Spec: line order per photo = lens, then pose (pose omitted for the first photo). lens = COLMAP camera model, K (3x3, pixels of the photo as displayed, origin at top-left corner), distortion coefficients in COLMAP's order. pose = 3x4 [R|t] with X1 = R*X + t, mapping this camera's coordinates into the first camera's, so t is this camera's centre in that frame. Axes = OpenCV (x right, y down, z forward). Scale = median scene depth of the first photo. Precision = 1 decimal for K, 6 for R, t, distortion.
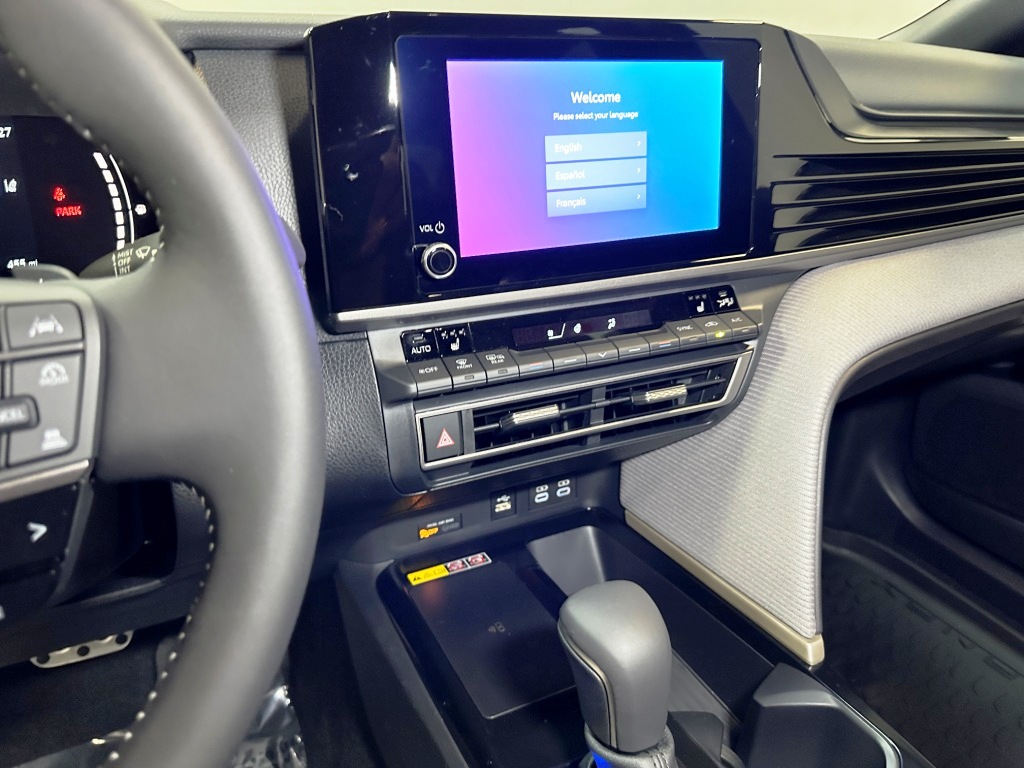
lens RADIAL K [[699.8, 0, 503.5], [0, 699.8, 382.1], [0, 0, 1]] dist [-0.006062, -0.049035]
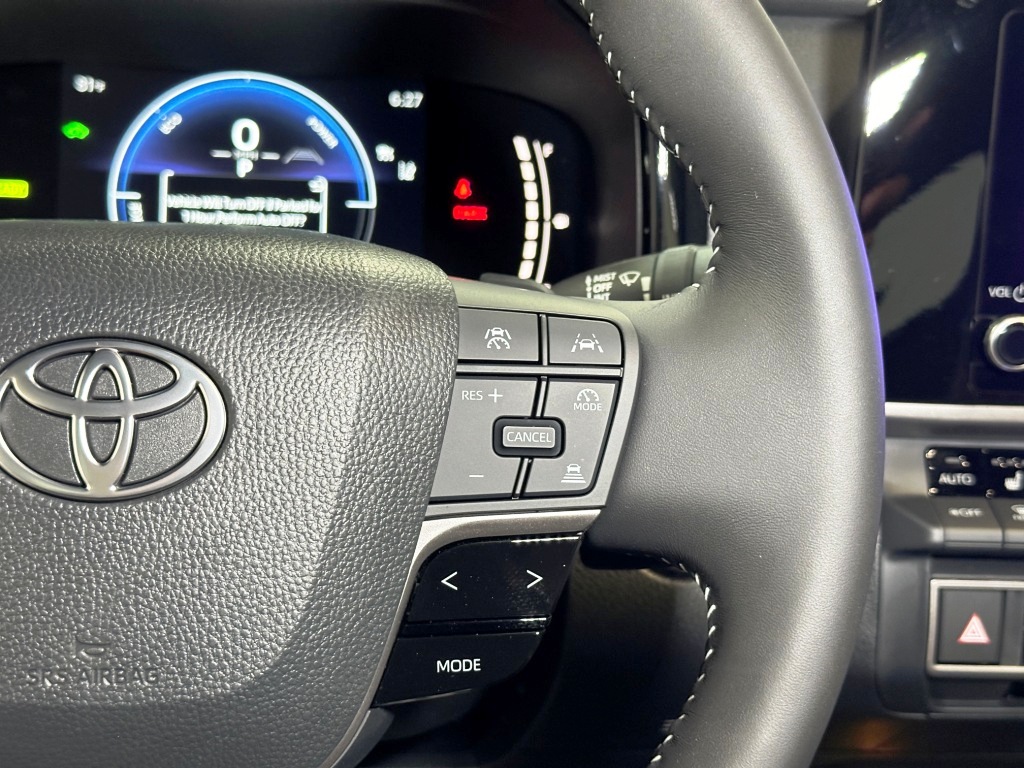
lens RADIAL K [[1413.2, 0, 511.6], [0, 1413.2, 388.7], [0, 0, 1]] dist [0.110113, 0.000000]
pose [[0.936927, 0.132515, -0.323431, -0.076516], [-0.180436, 0.975884, -0.122856, 0.091111], [0.299351, 0.173465, 0.938242, -0.296184]]
